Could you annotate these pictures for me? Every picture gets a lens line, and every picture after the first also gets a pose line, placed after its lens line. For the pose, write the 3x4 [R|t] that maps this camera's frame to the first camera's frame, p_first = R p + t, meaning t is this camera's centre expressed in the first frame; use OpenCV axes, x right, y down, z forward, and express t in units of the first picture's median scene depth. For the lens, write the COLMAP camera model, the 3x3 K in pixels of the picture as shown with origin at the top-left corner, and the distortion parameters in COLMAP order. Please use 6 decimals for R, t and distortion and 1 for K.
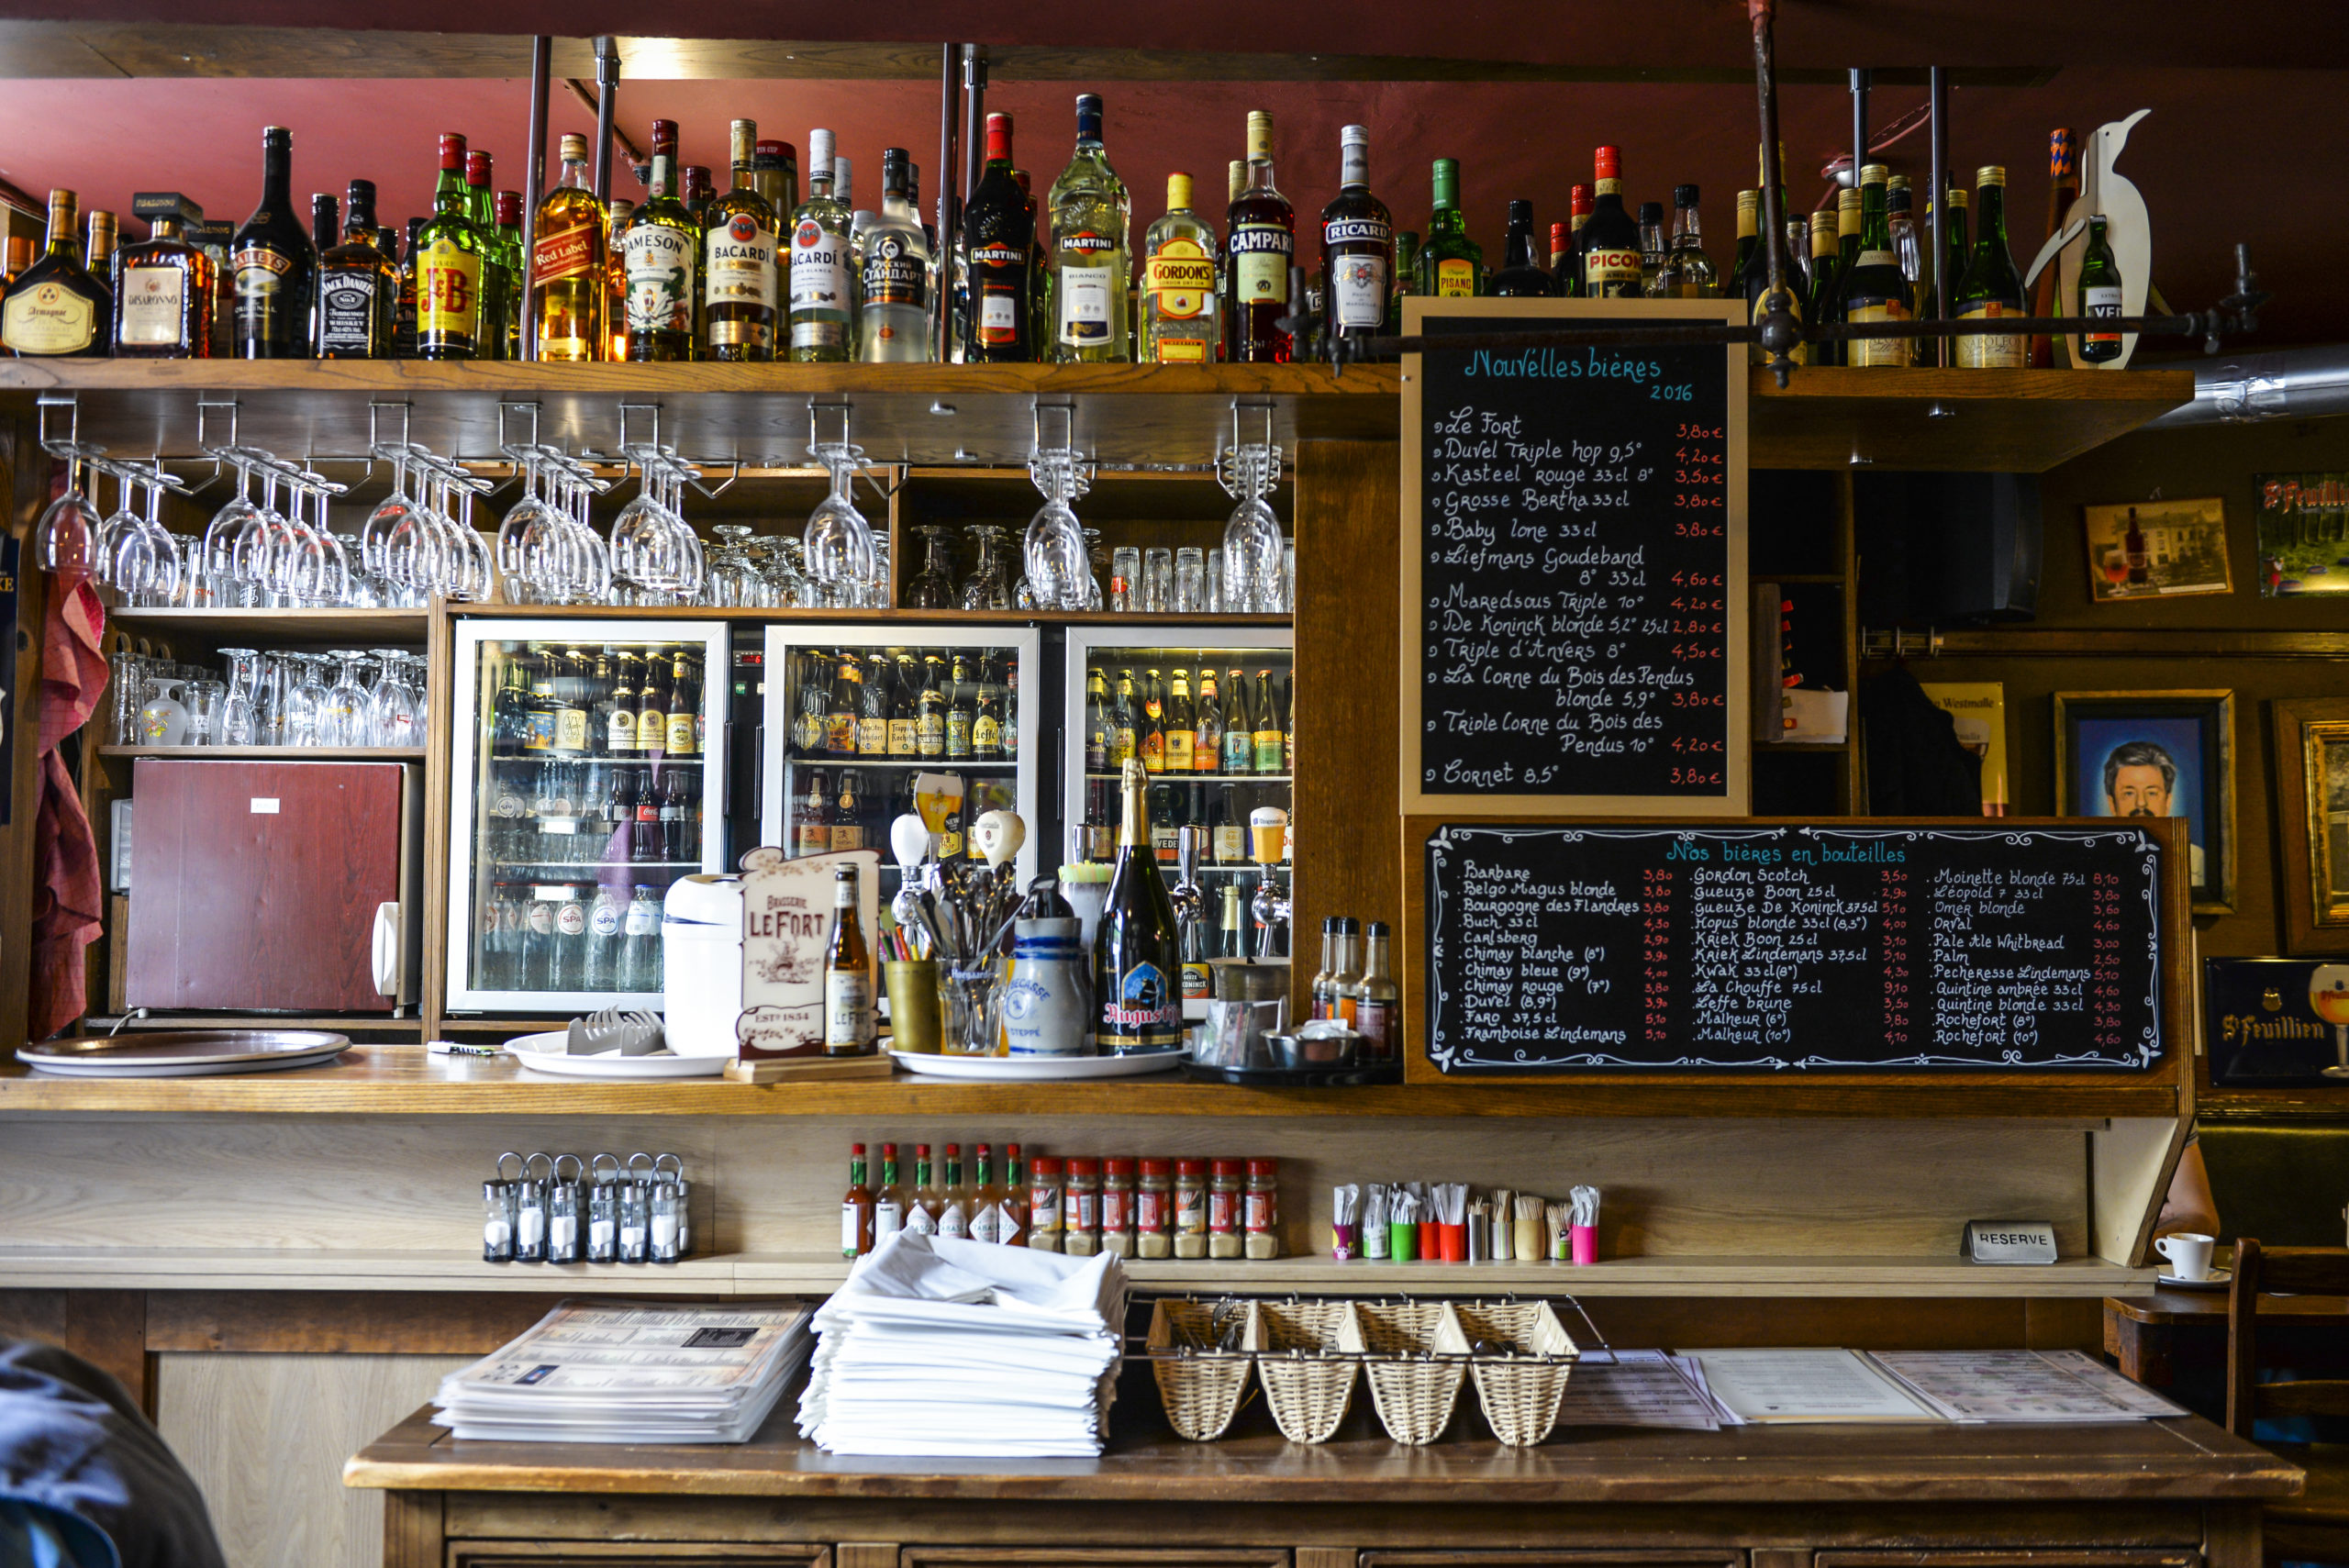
lens RADIAL K [[2065.5, 0, 1173.4], [0, 2065.5, 789.9], [0, 0, 1]] dist [-0.010200, 0.002969]
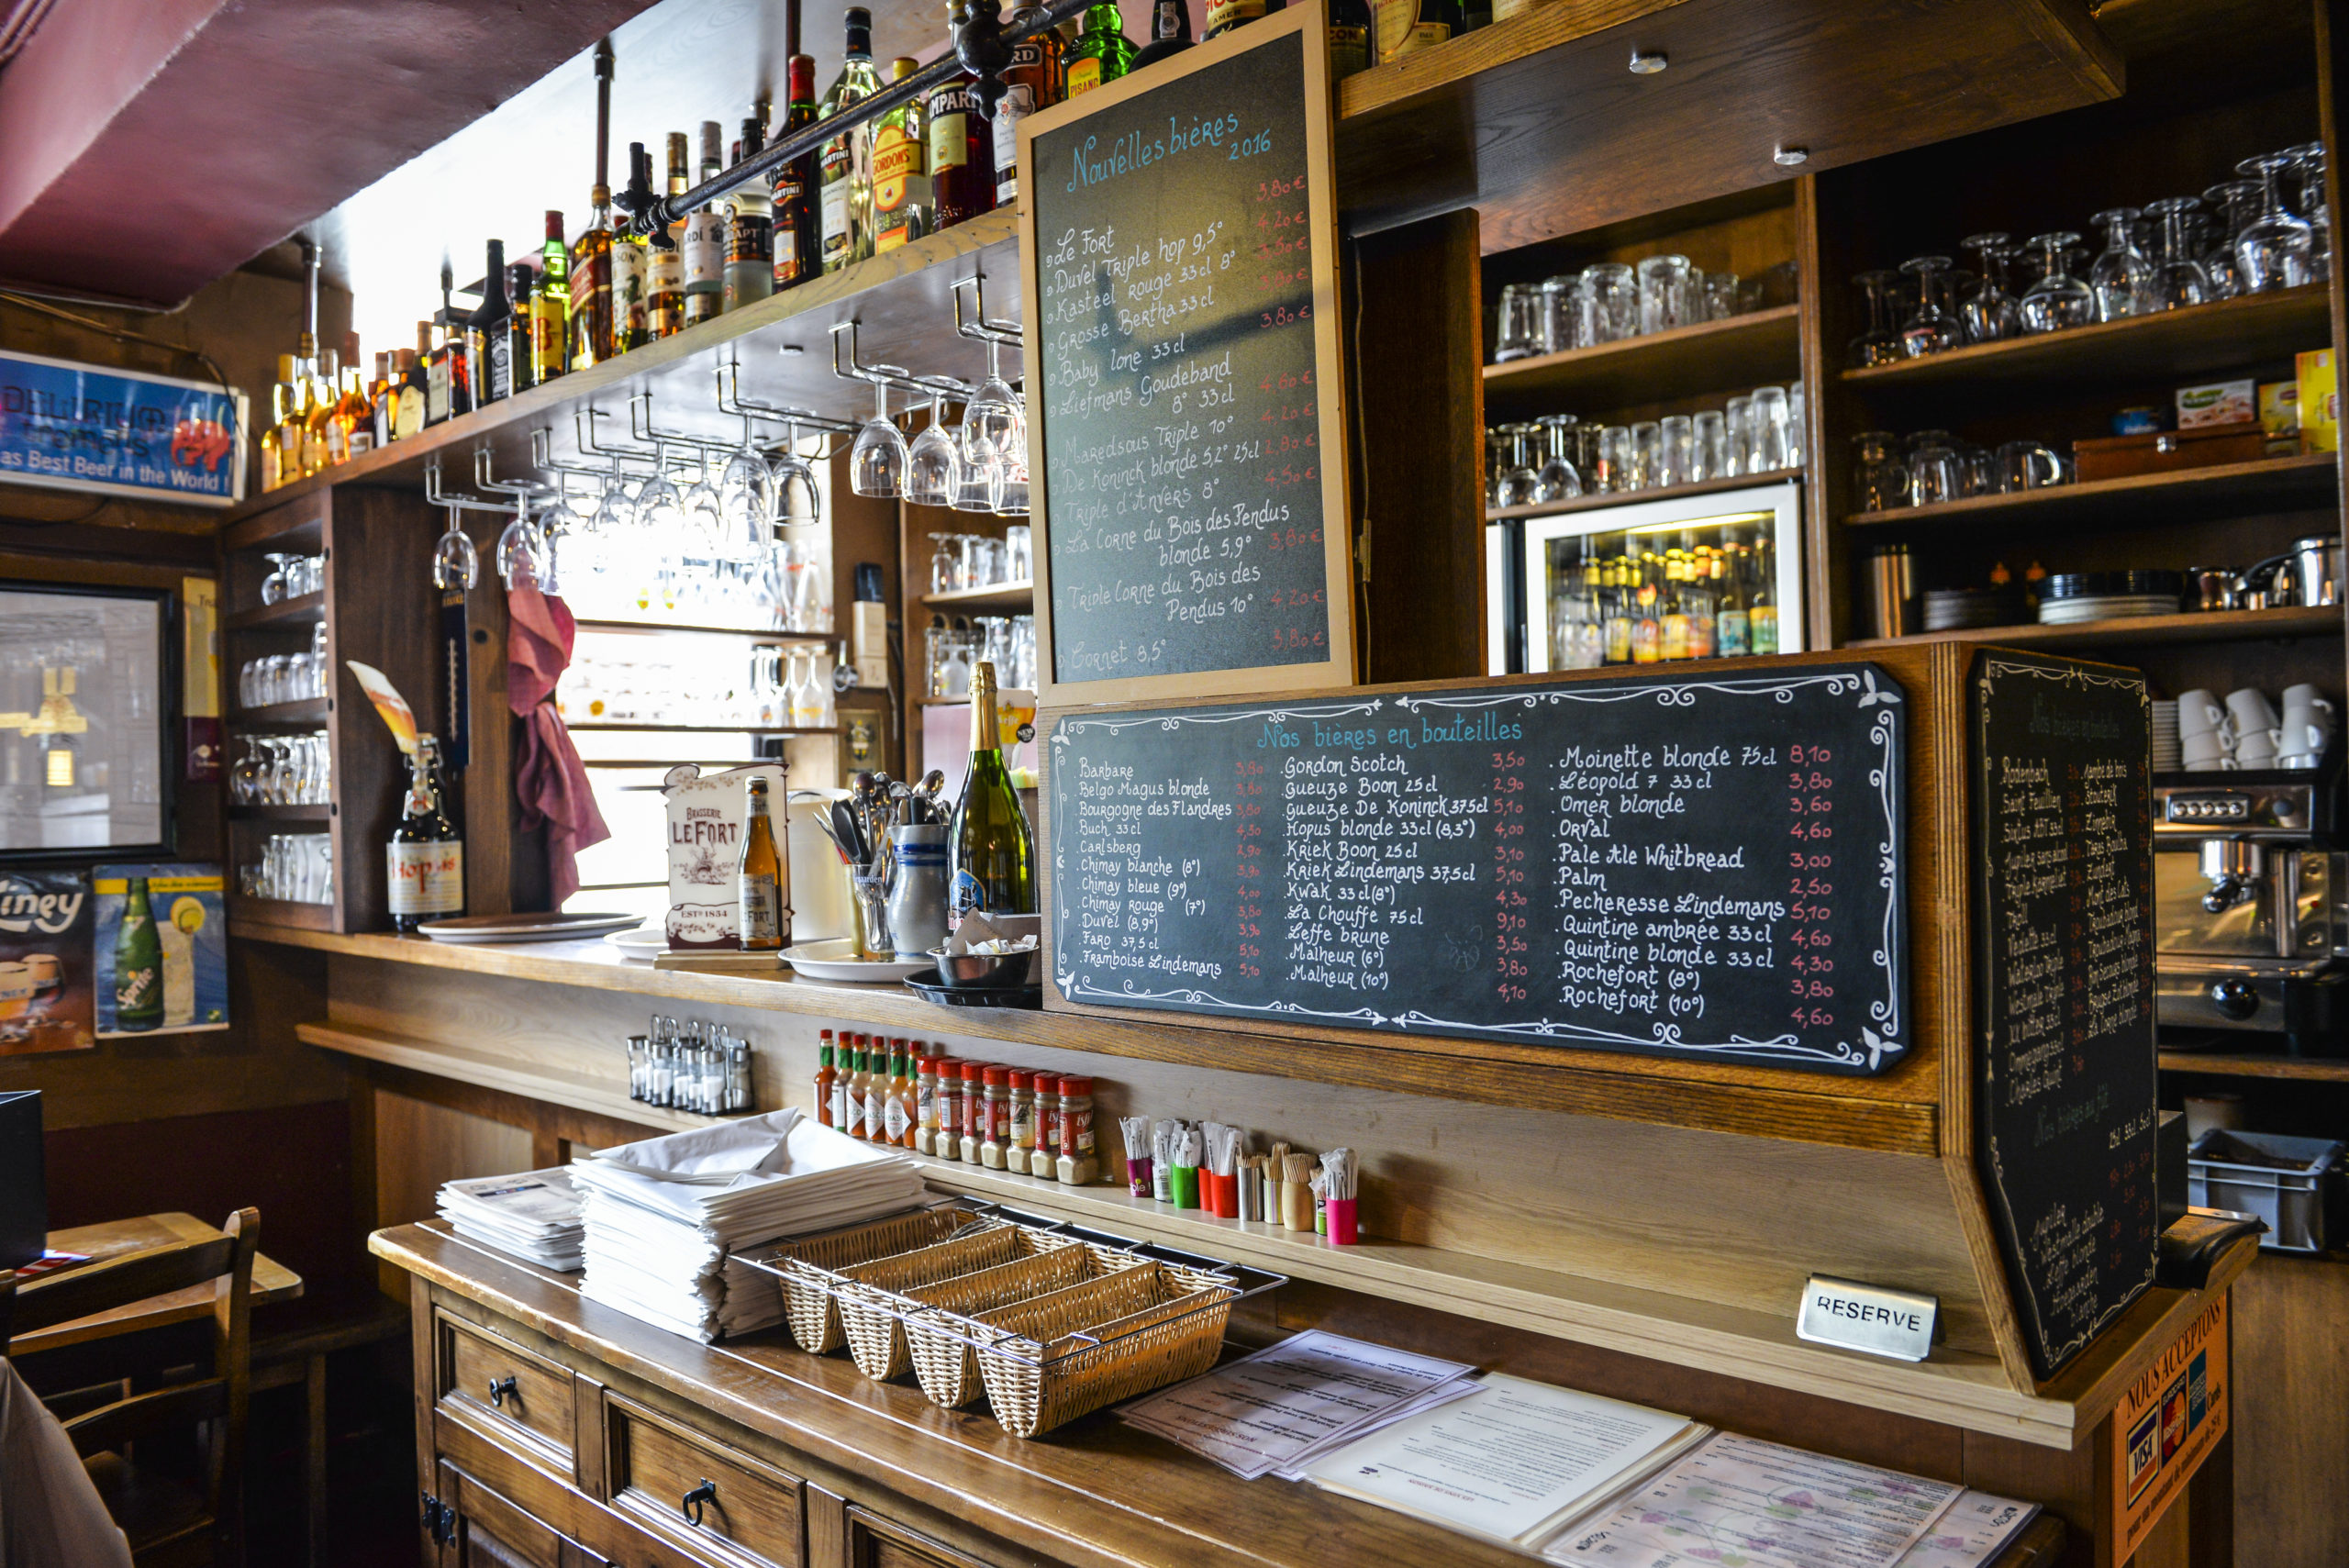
lens RADIAL K [[1695.9, 0, 1173.5], [0, 1695.9, 777.8], [0, 0, 1]] dist [-0.027288, -0.002913]
pose [[0.733531, -0.024256, -0.679223, 0.652678], [0.052828, 0.998374, 0.021398, 0.029627], [0.677600, -0.051578, 0.733620, 0.507439]]
